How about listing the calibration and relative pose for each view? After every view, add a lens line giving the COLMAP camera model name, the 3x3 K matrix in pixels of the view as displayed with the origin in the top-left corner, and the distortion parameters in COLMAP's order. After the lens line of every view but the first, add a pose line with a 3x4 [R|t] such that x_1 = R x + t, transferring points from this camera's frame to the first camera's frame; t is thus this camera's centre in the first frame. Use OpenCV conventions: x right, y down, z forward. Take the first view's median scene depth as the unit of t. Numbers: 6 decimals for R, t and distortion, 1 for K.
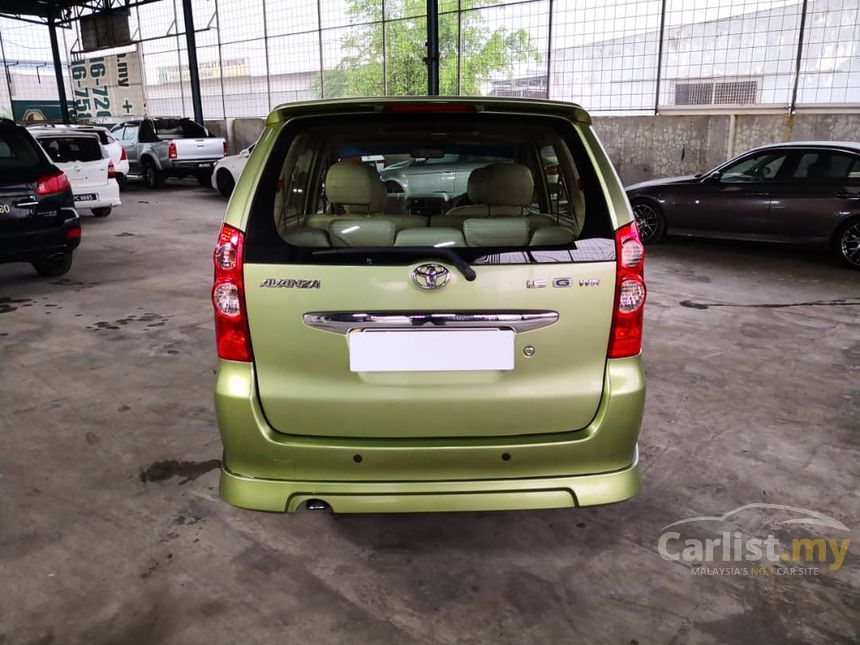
lens RADIAL K [[691.6, 0, 435.1], [0, 691.6, 321.2], [0, 0, 1]] dist [0.016087, -0.033805]
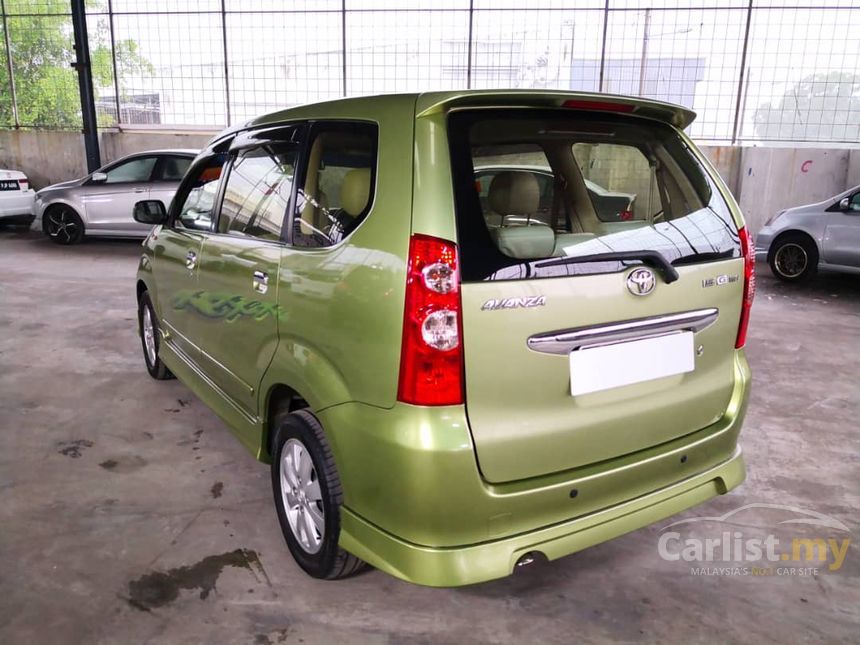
lens RADIAL K [[691.6, 0, 431.2], [0, 691.6, 328.7], [0, 0, 1]] dist [0.016087, -0.033805]
pose [[0.854593, -0.101533, 0.509276, -0.615055], [0.113608, 0.993498, 0.007431, -0.034750], [-0.506719, 0.051508, 0.860571, 0.273555]]
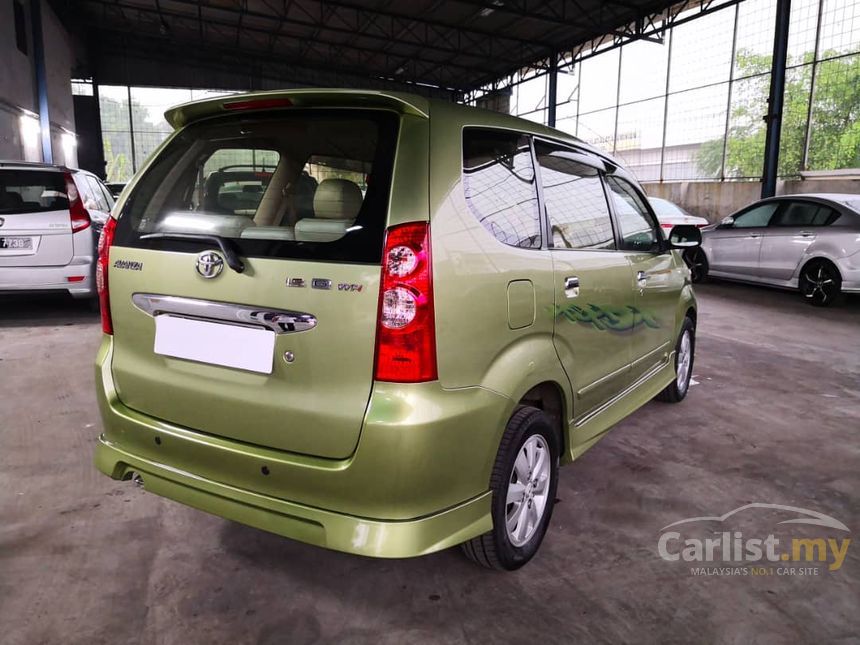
lens RADIAL K [[691.6, 0, 429.4], [0, 691.6, 324.8], [0, 0, 1]] dist [0.016087, -0.033805]
pose [[0.847561, 0.108443, -0.519500, 0.651126], [-0.157692, 0.986149, -0.051421, 0.016822], [0.506728, 0.125503, 0.852922, 0.266522]]
